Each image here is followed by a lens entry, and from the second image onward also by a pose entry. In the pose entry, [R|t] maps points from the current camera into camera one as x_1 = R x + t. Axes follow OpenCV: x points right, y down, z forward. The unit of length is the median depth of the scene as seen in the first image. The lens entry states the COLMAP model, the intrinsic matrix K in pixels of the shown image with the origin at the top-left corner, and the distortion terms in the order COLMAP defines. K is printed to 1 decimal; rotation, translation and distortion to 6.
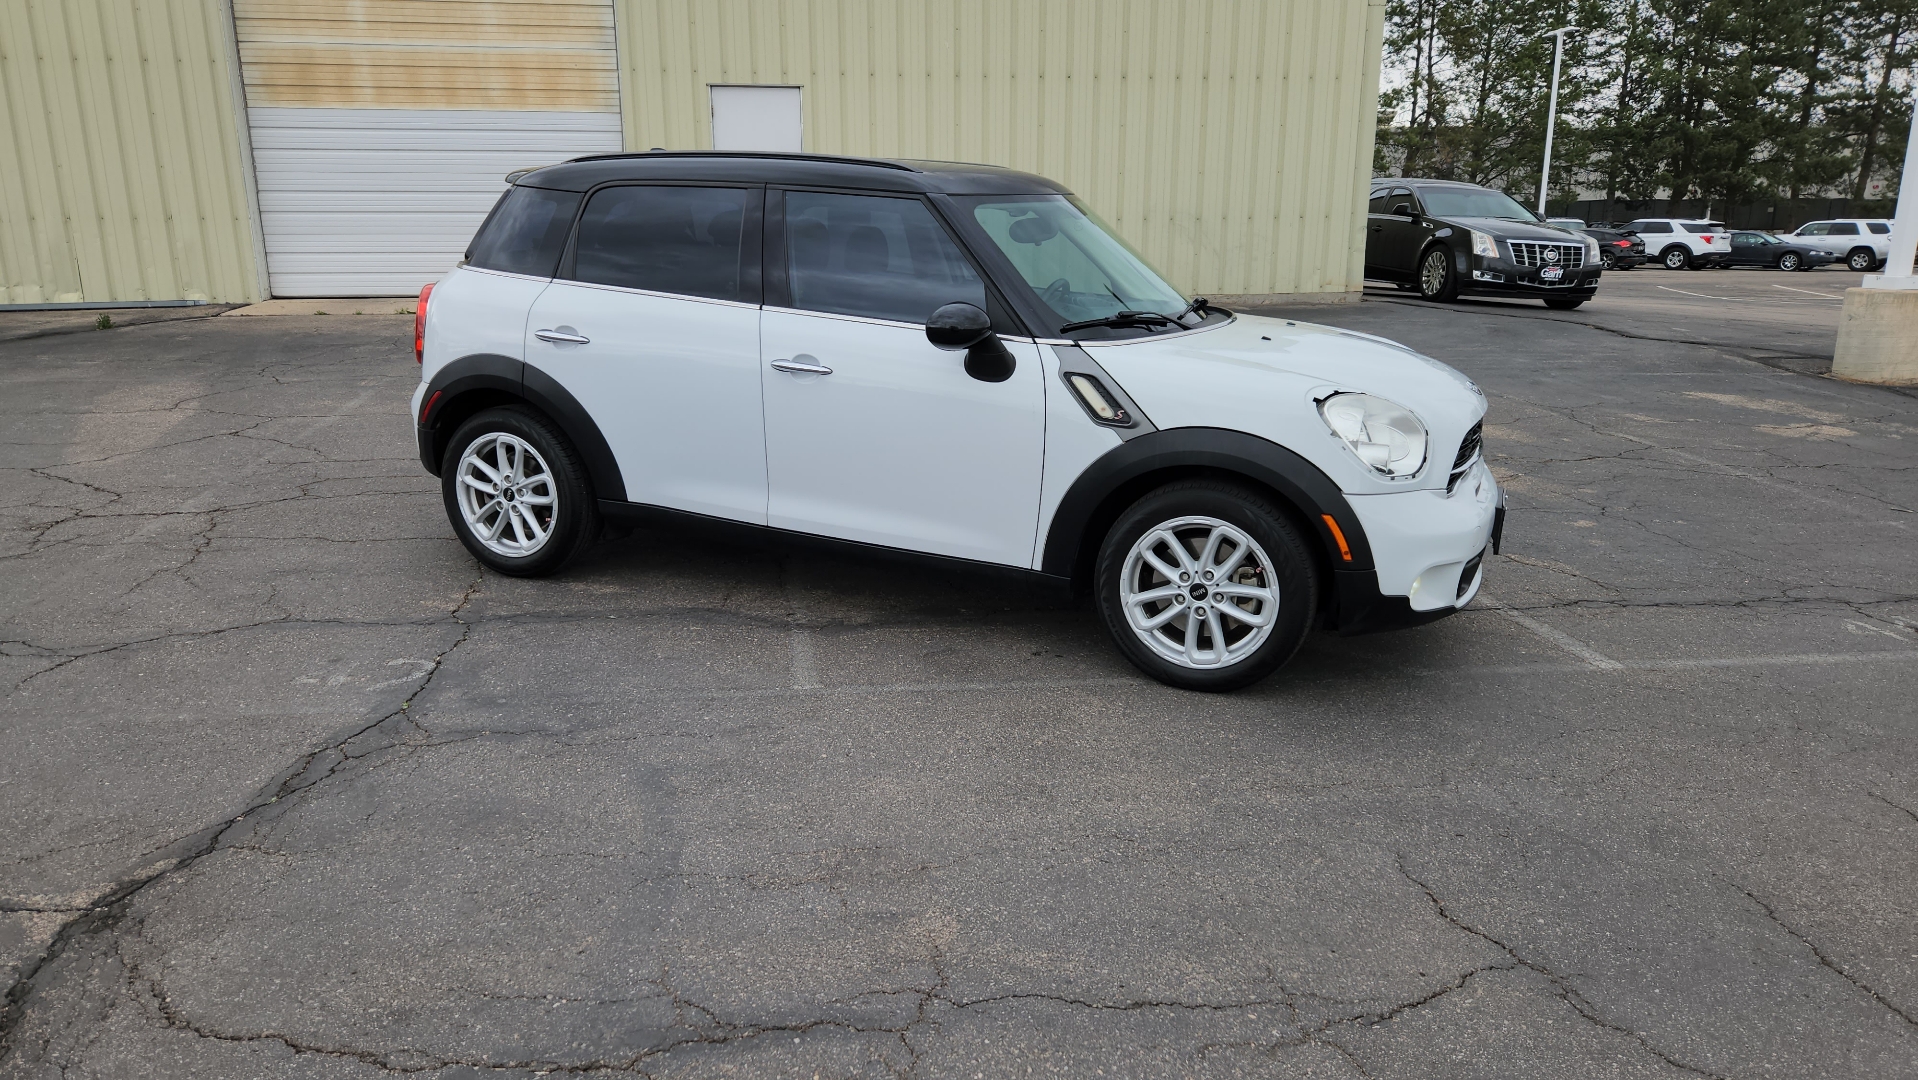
lens RADIAL K [[1285.9, 0, 926.7], [0, 1285.9, 546.5], [0, 0, 1]] dist [0.067751, -0.053354]
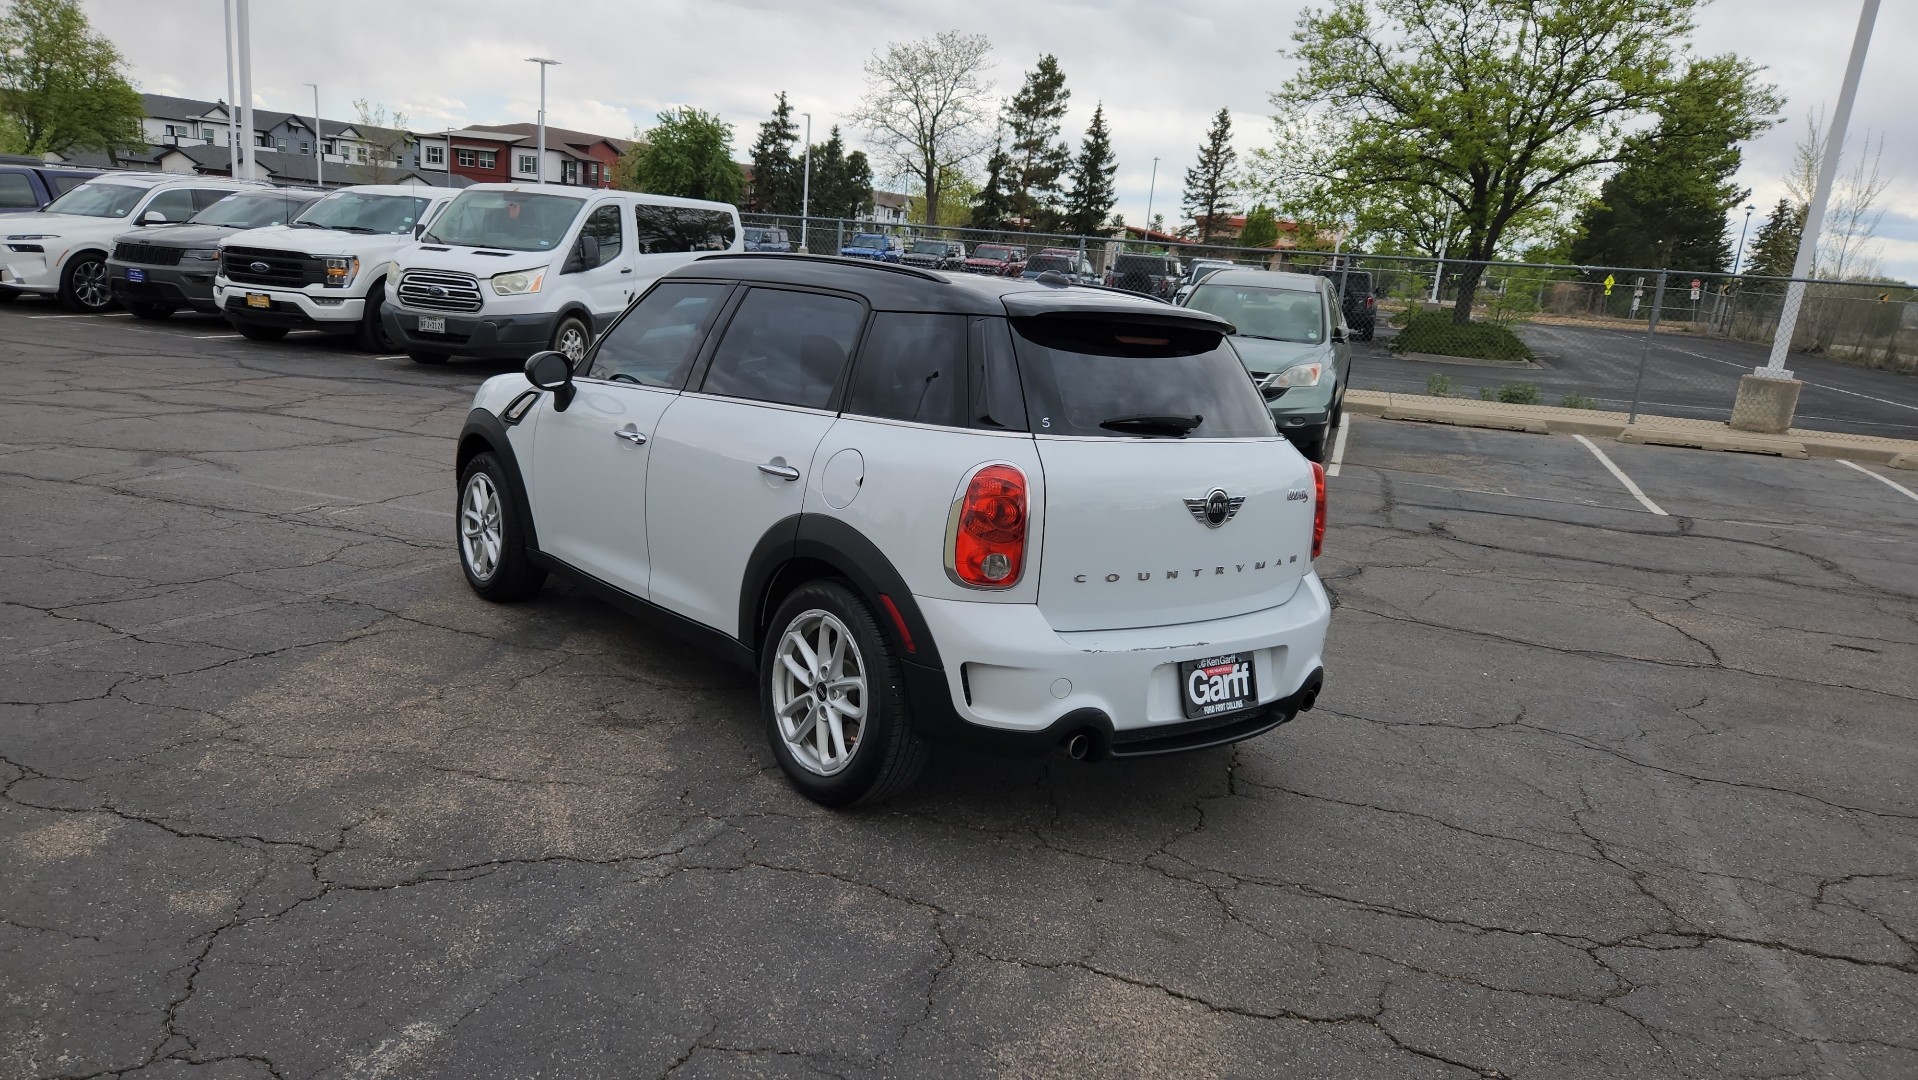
lens RADIAL K [[1285.0, 0, 929.1], [0, 1285.0, 540.1], [0, 0, 1]] dist [0.068831, -0.054560]
pose [[-0.885987, -0.182099, 0.426459, -0.543047], [0.019600, 0.904139, 0.426789, -0.534295], [-0.463296, 0.386488, -0.797486, 1.858199]]
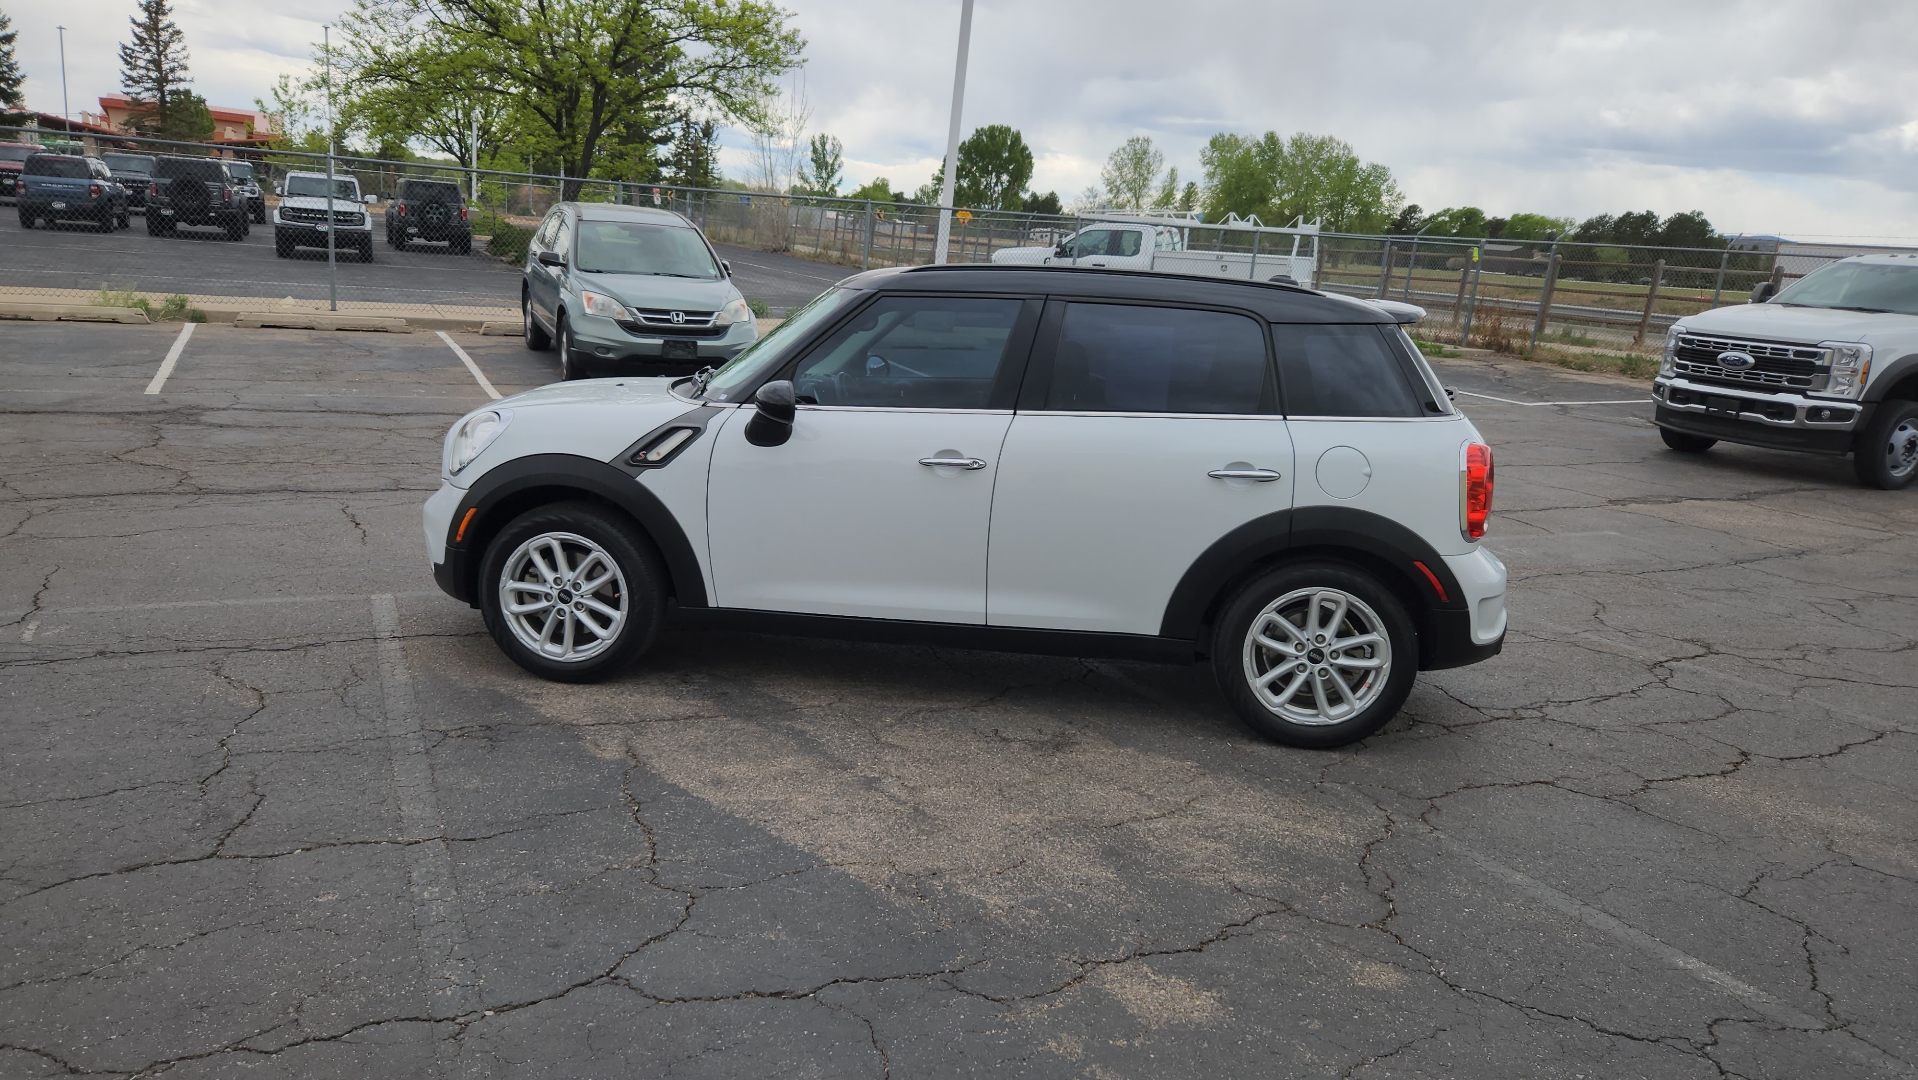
lens RADIAL K [[1285.0, 0, 922.8], [0, 1285.0, 548.4], [0, 0, 1]] dist [0.068831, -0.054560]
pose [[-0.953039, -0.014446, -0.302503, 0.350093], [-0.154953, 0.881475, 0.446085, -0.550919], [0.260205, 0.472010, -0.842318, 1.960800]]
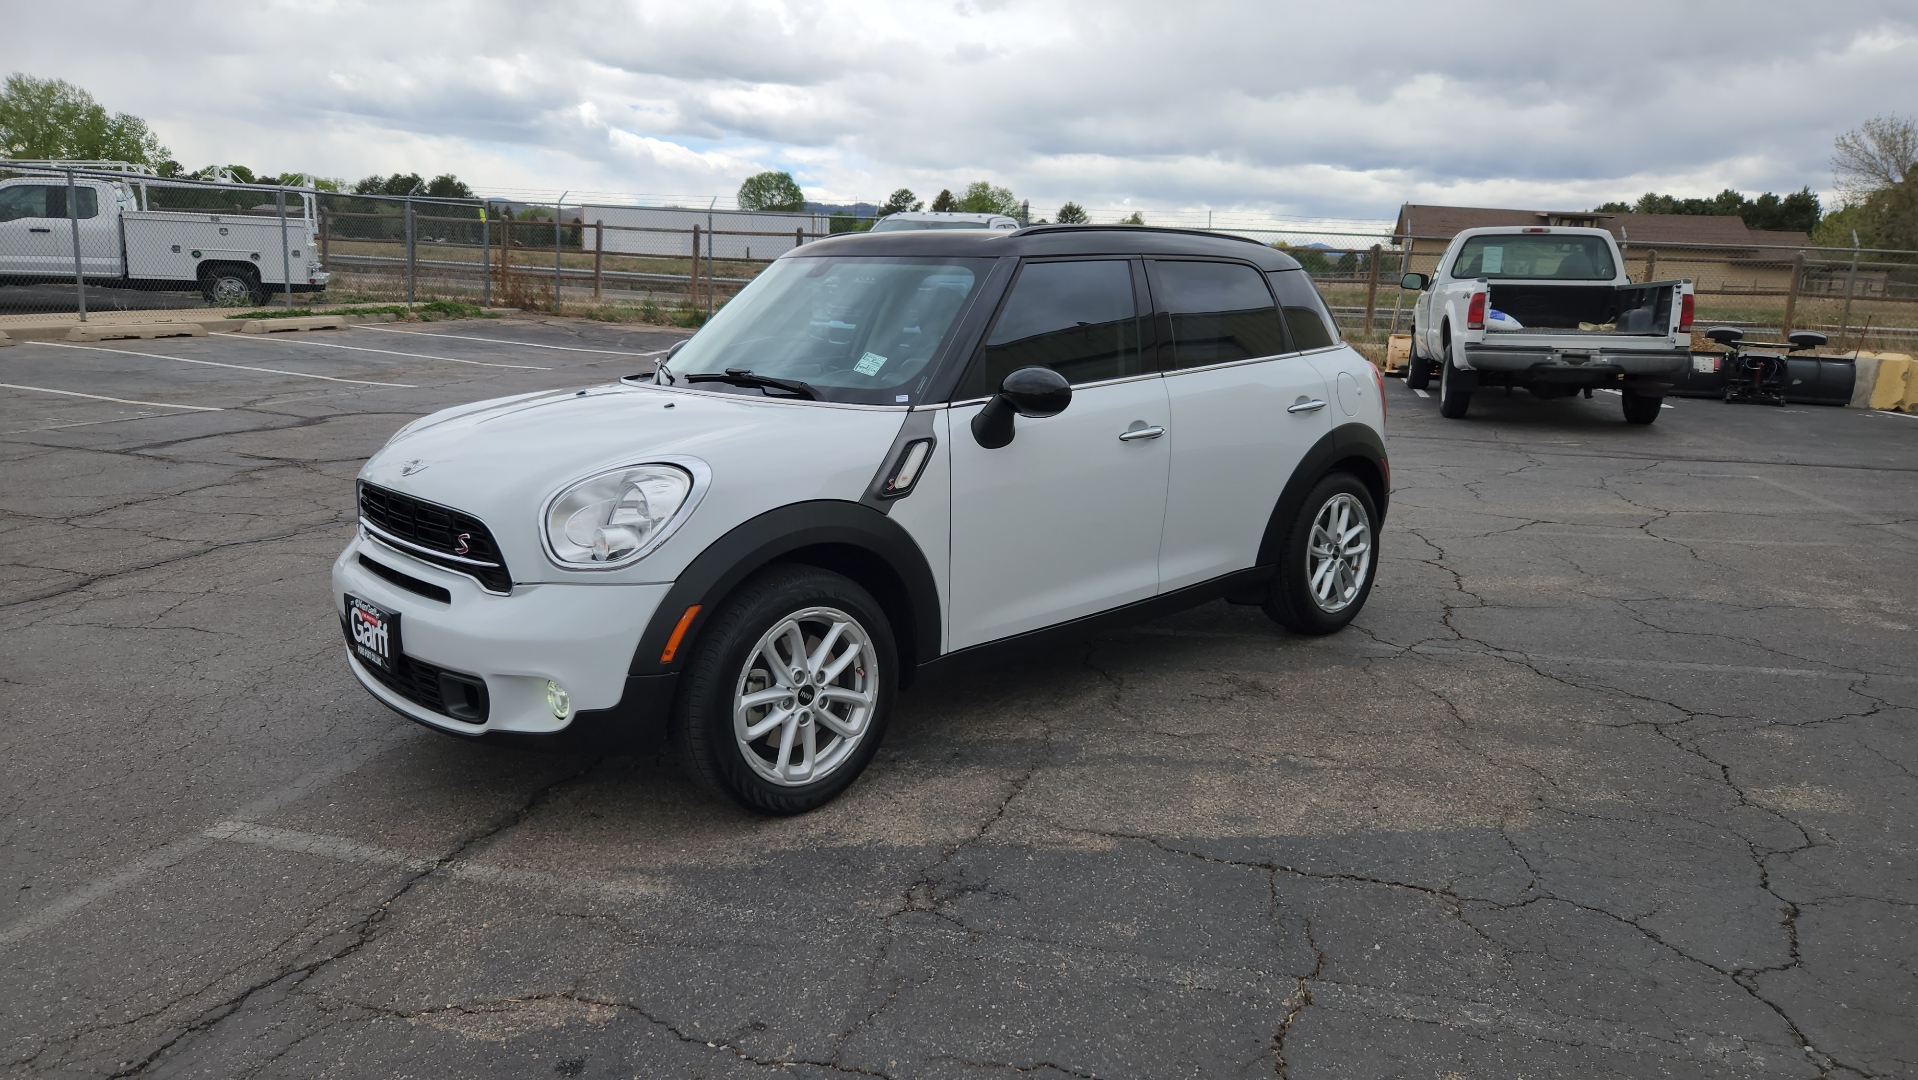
lens RADIAL K [[1285.0, 0, 922.9], [0, 1285.0, 522.5], [0, 0, 1]] dist [0.068831, -0.054560]
pose [[-0.397592, 0.144687, -0.906083, 0.901966], [-0.268495, 0.925921, 0.265671, -0.341316], [0.877400, 0.348908, -0.329291, 1.358444]]
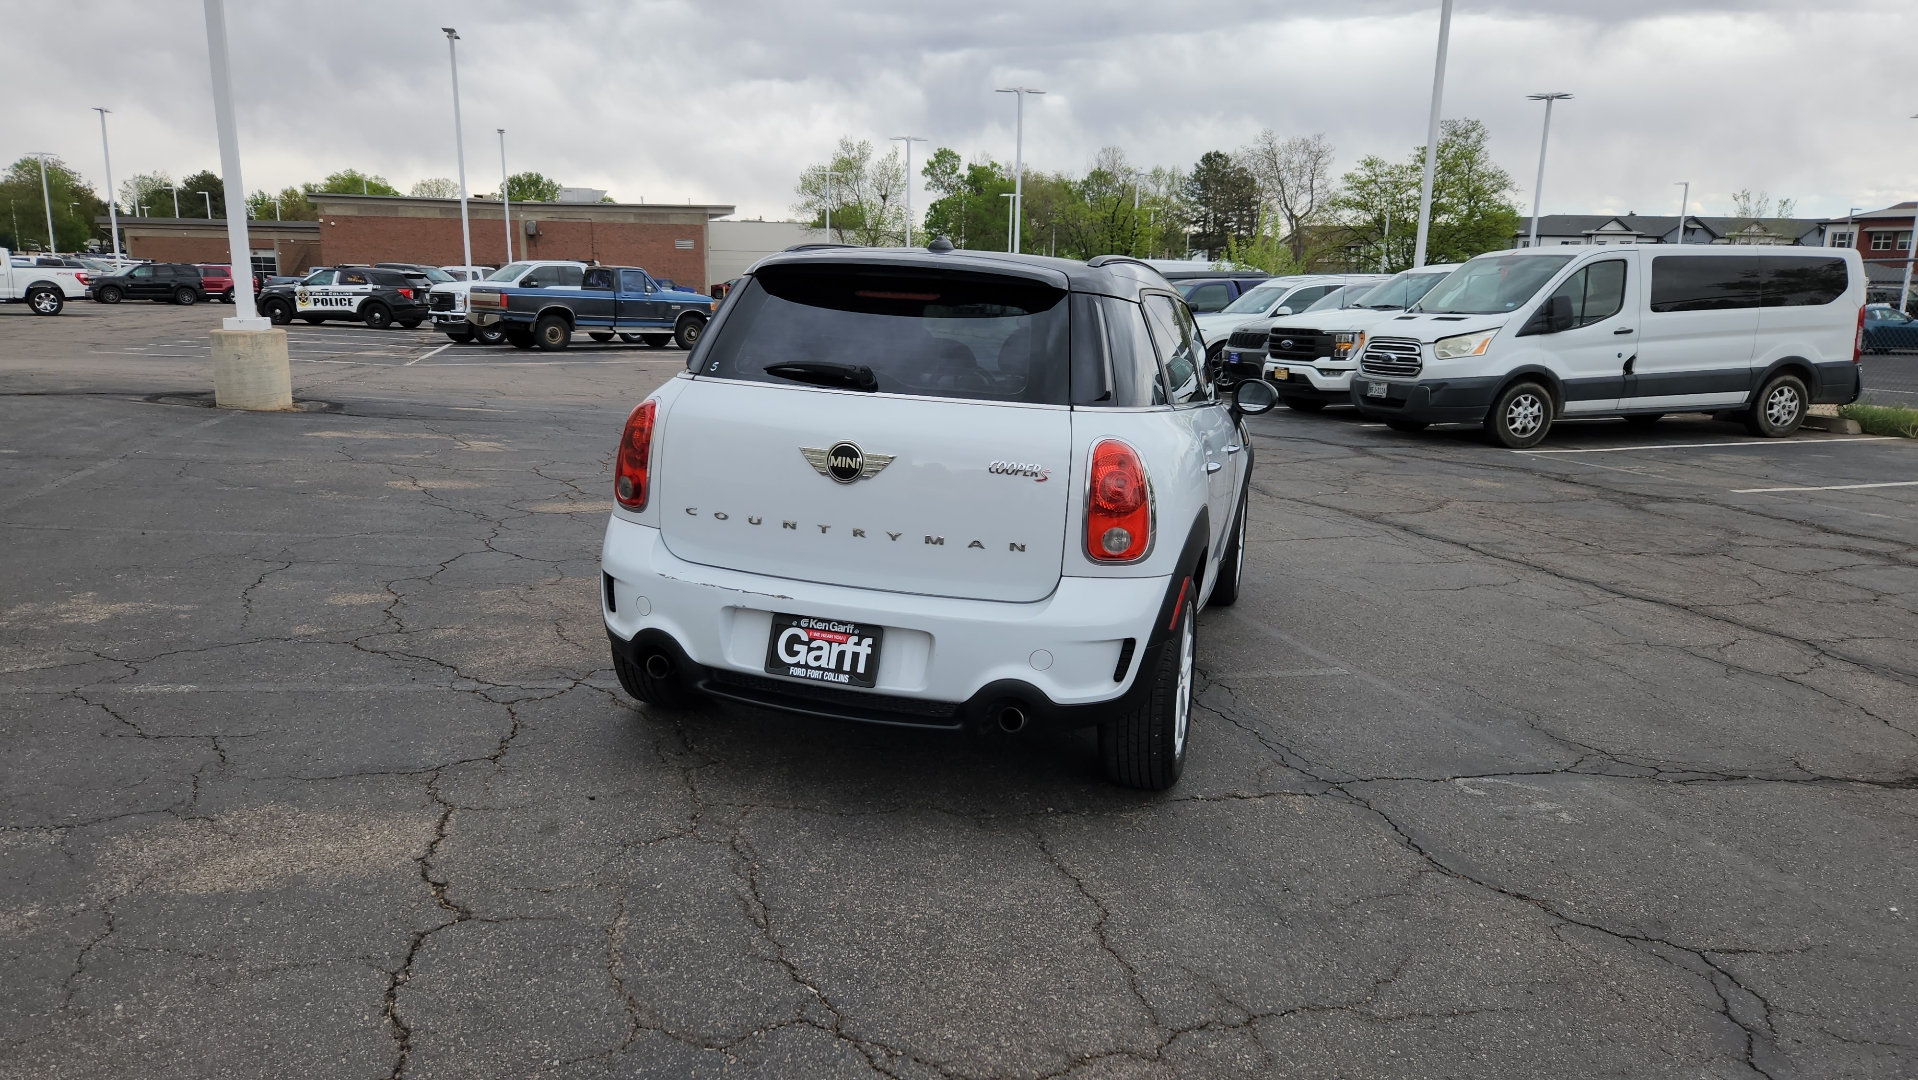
lens RADIAL K [[1285.9, 0, 935.2], [0, 1285.9, 542.7], [0, 0, 1]] dist [0.067751, -0.053354]
pose [[-0.121506, -0.208191, 0.970512, -1.061154], [0.215433, 0.948918, 0.230530, -0.335913], [-0.968930, 0.237091, -0.070448, 1.185385]]
